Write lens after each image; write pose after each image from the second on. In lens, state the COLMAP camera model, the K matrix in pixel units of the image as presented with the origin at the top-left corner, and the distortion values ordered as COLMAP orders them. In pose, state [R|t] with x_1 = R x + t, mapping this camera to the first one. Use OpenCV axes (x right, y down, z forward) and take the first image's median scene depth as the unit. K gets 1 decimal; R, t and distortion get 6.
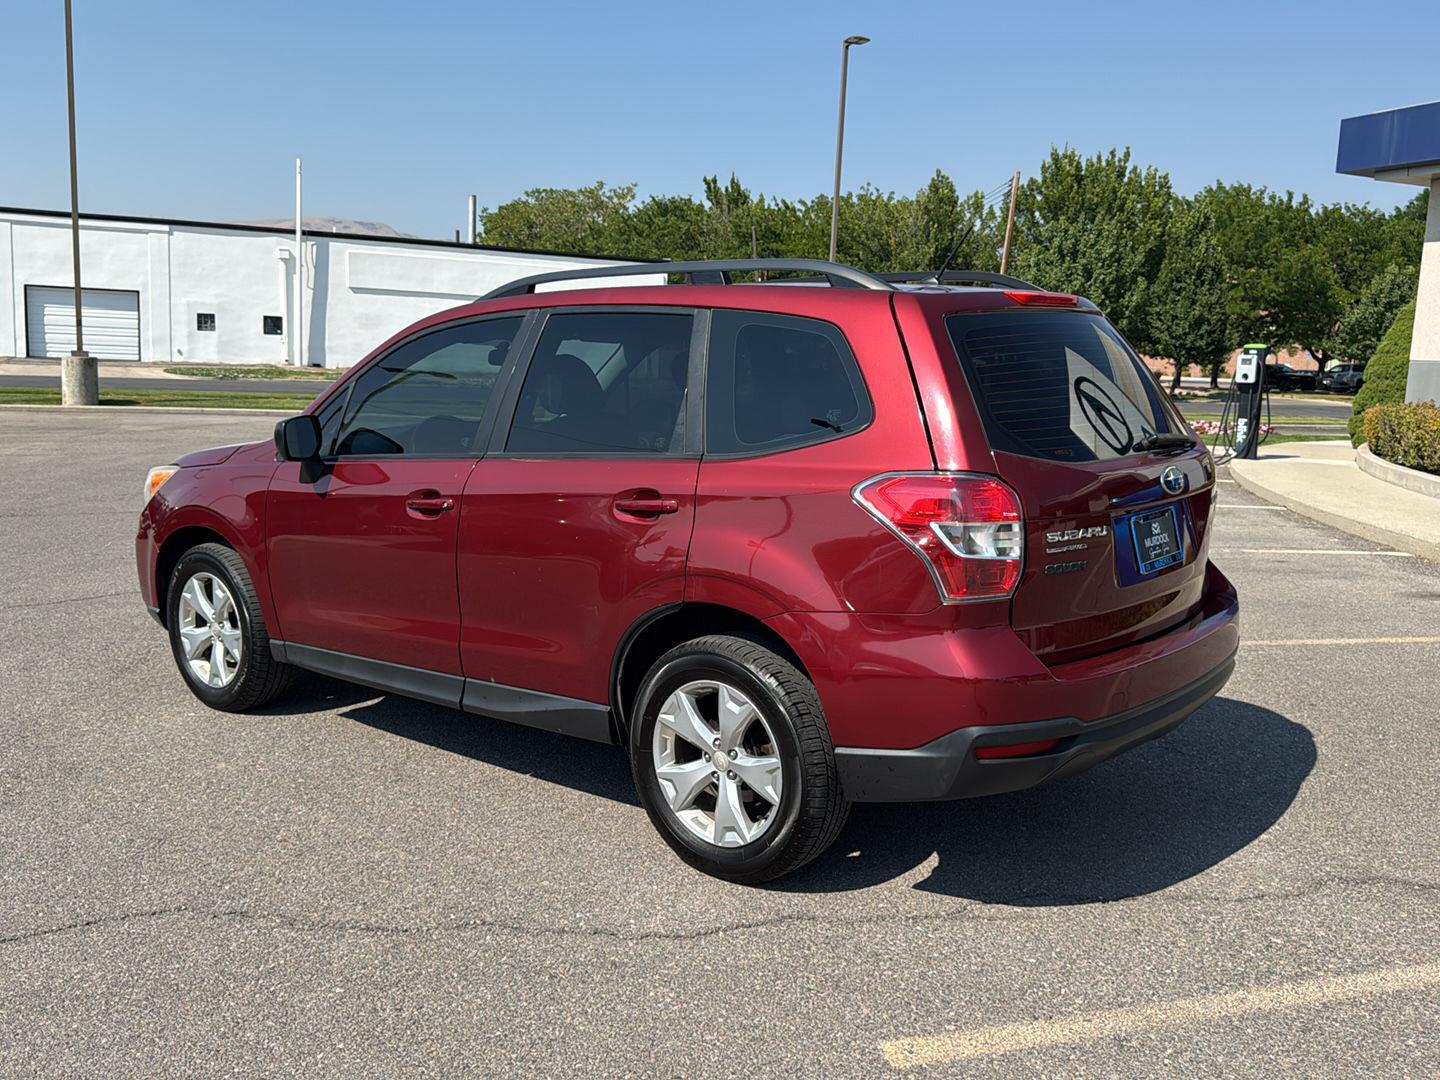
lens RADIAL K [[1285.4, 0, 720.0], [0, 1285.4, 540.0], [0, 0, 1]] dist [0.139570, -0.263908]
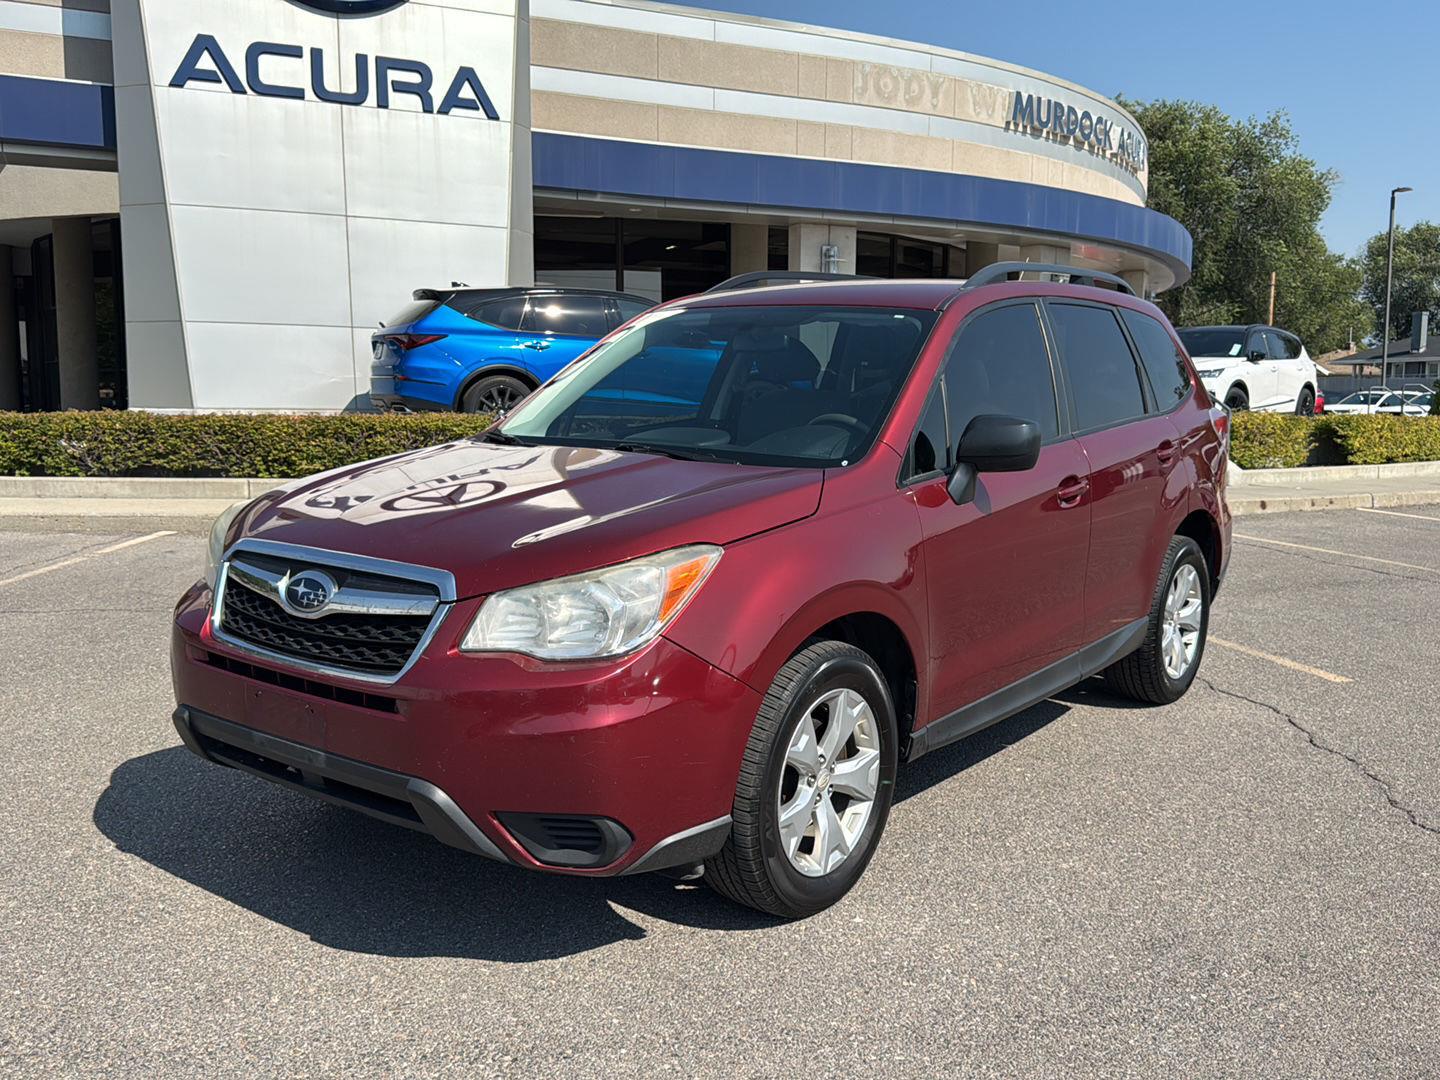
lens RADIAL K [[1276.3, 0, 718.9], [0, 1276.3, 557.3], [0, 0, 1]] dist [0.157671, -0.329630]
pose [[-0.035846, -0.157799, 0.986820, -0.107736], [0.136724, 0.977396, 0.161258, -0.015649], [-0.989960, 0.140703, -0.013461, 0.115805]]
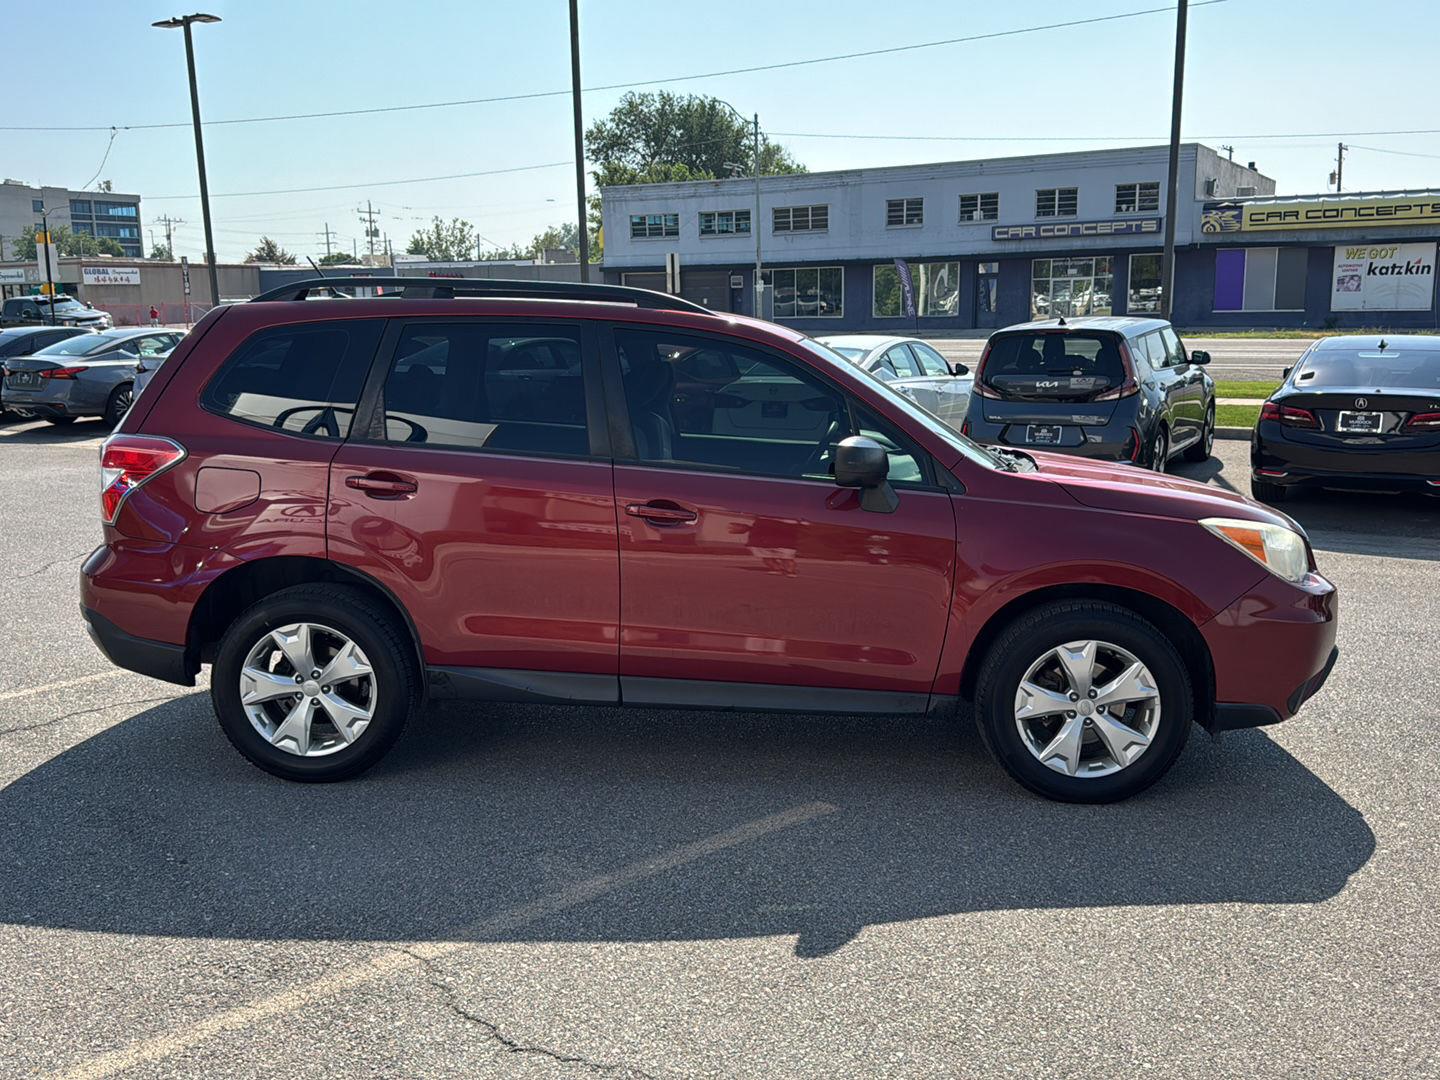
lens RADIAL K [[1285.4, 0, 720.0], [0, 1285.4, 540.0], [0, 0, 1]] dist [0.139570, -0.263908]
pose [[-0.803314, 0.081150, -0.590002, 0.053553], [-0.102518, 0.957043, 0.271216, -0.029972], [0.586666, 0.278357, -0.760487, 0.189603]]
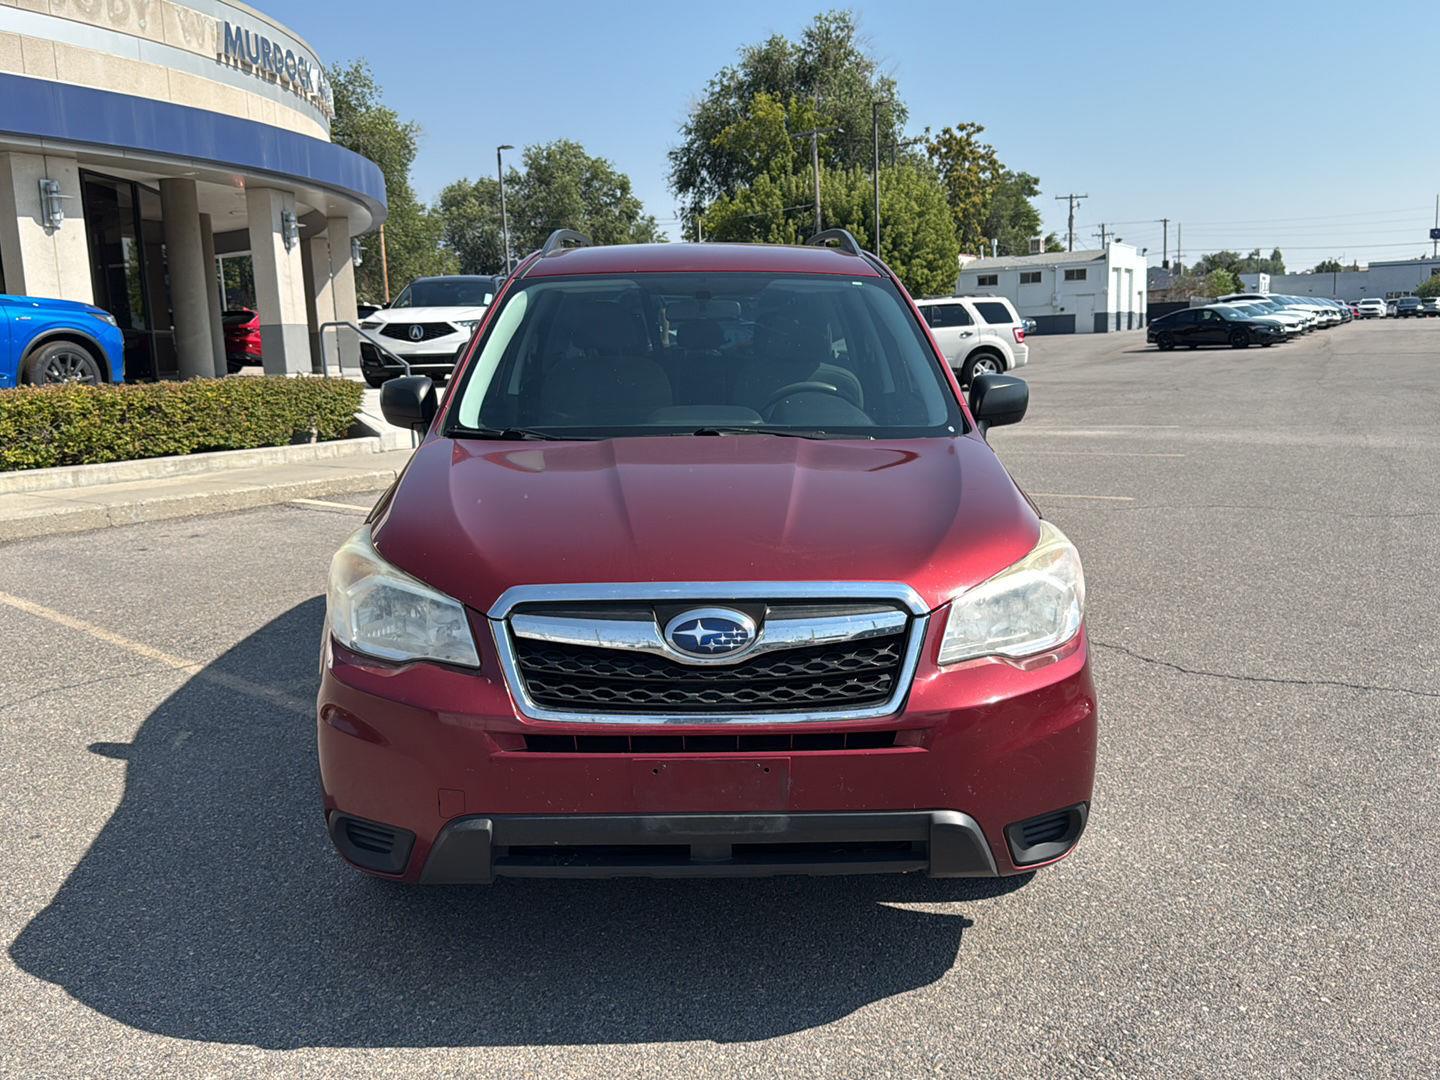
lens RADIAL K [[1300.1, 0, 720.0], [0, 1300.1, 540.0], [0, 0, 1]] dist [0.081396, -0.149106]
pose [[-0.653084, -0.133783, 0.745375, -0.084411], [0.118096, 0.954237, 0.274744, -0.024603], [-0.748020, 0.267457, -0.607398, 0.165368]]
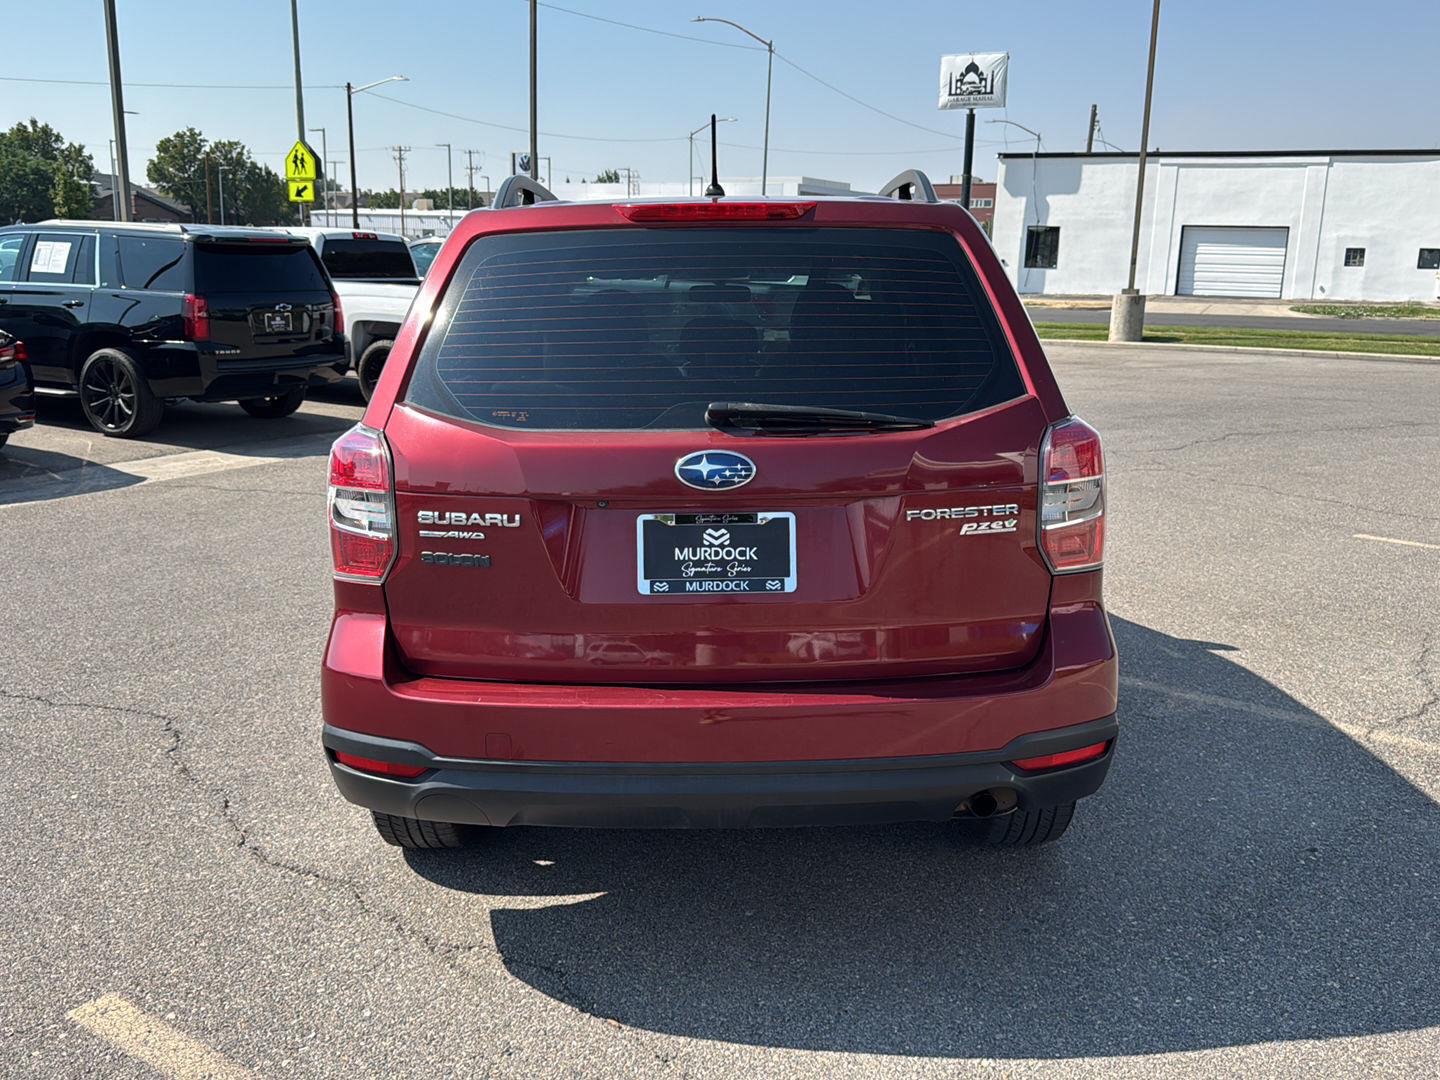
lens RADIAL K [[1300.1, 0, 720.0], [0, 1300.1, 540.0], [0, 0, 1]] dist [0.081396, -0.149106]
pose [[0.635095, 0.142020, -0.759266, 0.066014], [-0.107335, 0.989642, 0.095331, -0.005674], [0.764940, 0.020952, 0.643760, 0.041793]]
